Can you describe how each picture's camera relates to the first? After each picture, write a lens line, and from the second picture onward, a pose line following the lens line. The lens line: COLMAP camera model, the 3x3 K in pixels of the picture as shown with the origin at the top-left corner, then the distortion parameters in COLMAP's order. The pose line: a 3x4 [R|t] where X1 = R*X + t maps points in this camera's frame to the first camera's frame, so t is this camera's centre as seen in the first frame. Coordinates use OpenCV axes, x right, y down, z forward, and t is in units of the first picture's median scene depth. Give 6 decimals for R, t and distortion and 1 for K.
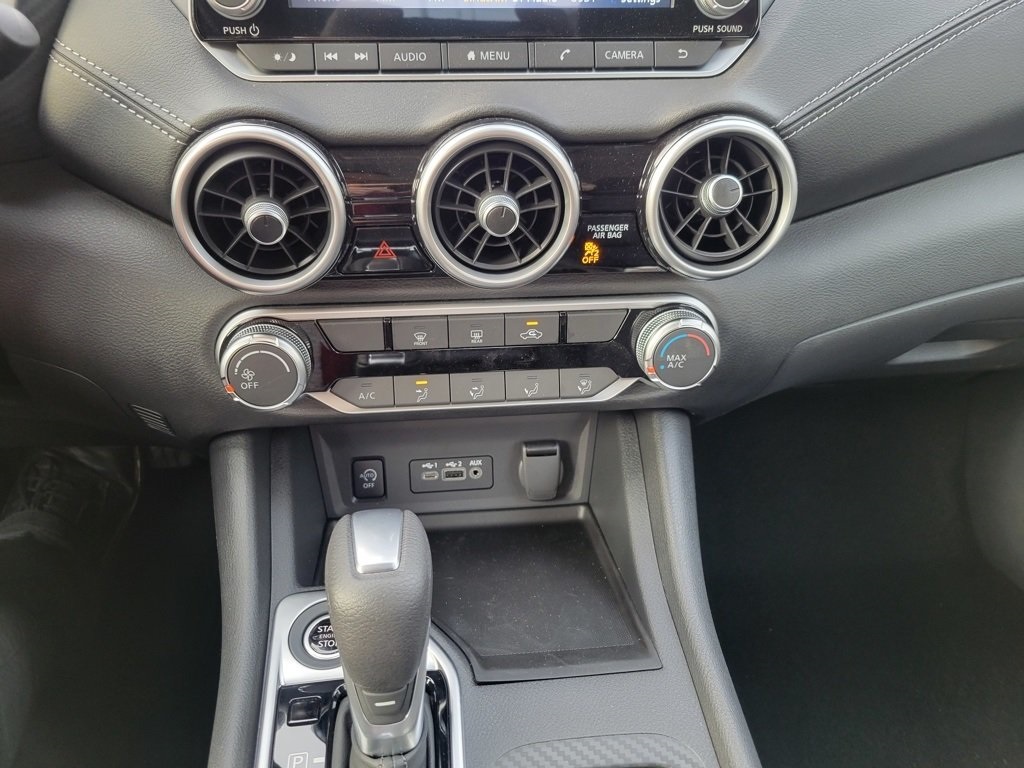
lens RADIAL K [[775.1, 0, 512.0], [0, 775.1, 384.0], [0, 0, 1]] dist [0.008467, 0.002725]
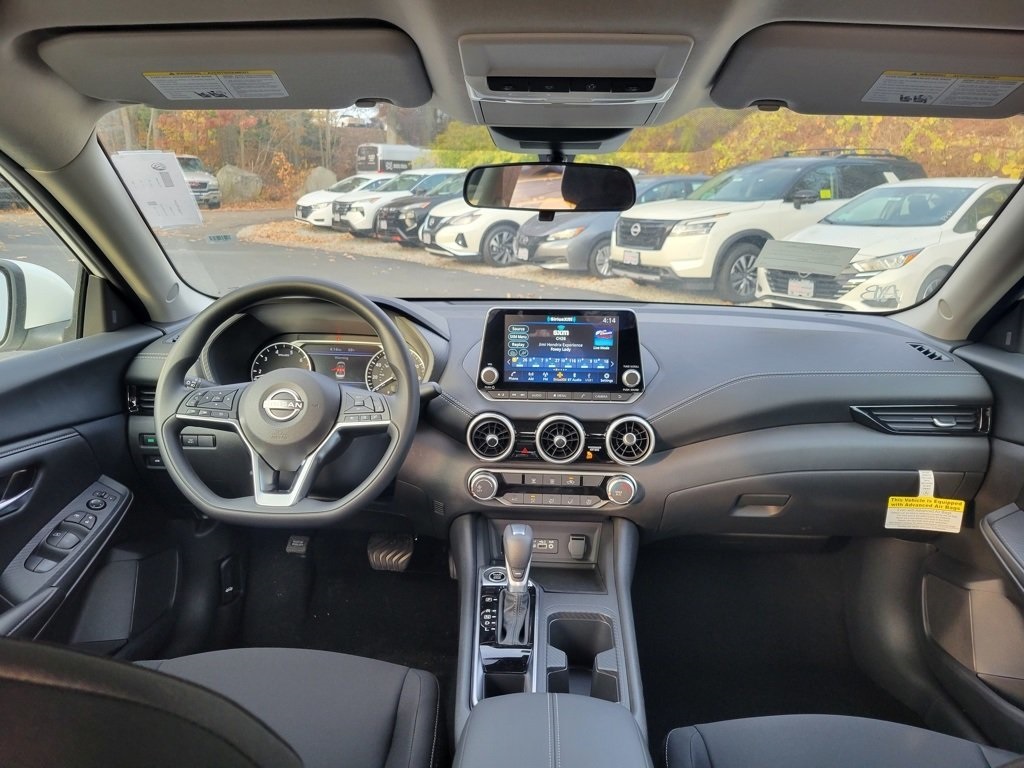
lens RADIAL K [[759.2, 0, 511.2], [0, 759.2, 396.3], [0, 0, 1]] dist [0.038268, -0.006200]
pose [[0.988733, 0.037924, -0.144808, 0.230594], [-0.078700, 0.954586, -0.287354, 0.526753], [0.127334, 0.295513, 0.946815, -2.082799]]
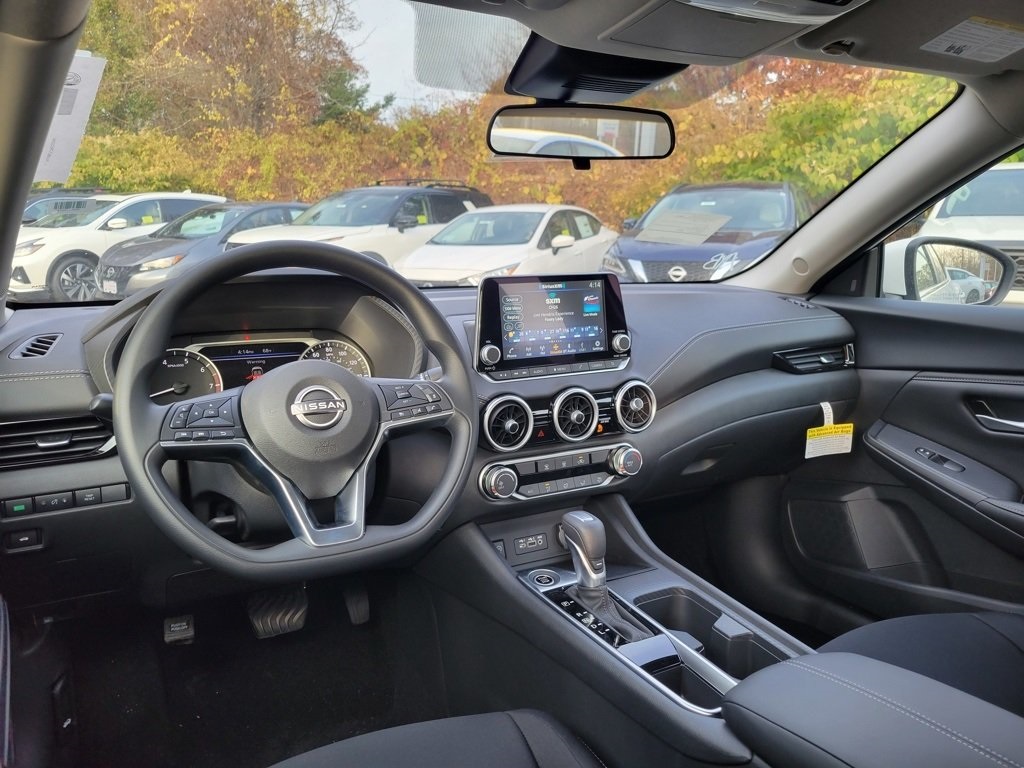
lens RADIAL K [[759.6, 0, 494.9], [0, 759.6, 379.2], [0, 0, 1]] dist [0.031074, 0.000401]
pose [[0.930673, -0.082832, 0.356351, -1.309734], [0.202630, 0.927695, -0.313566, 0.491051], [-0.304612, 0.364035, 0.880165, -1.513725]]
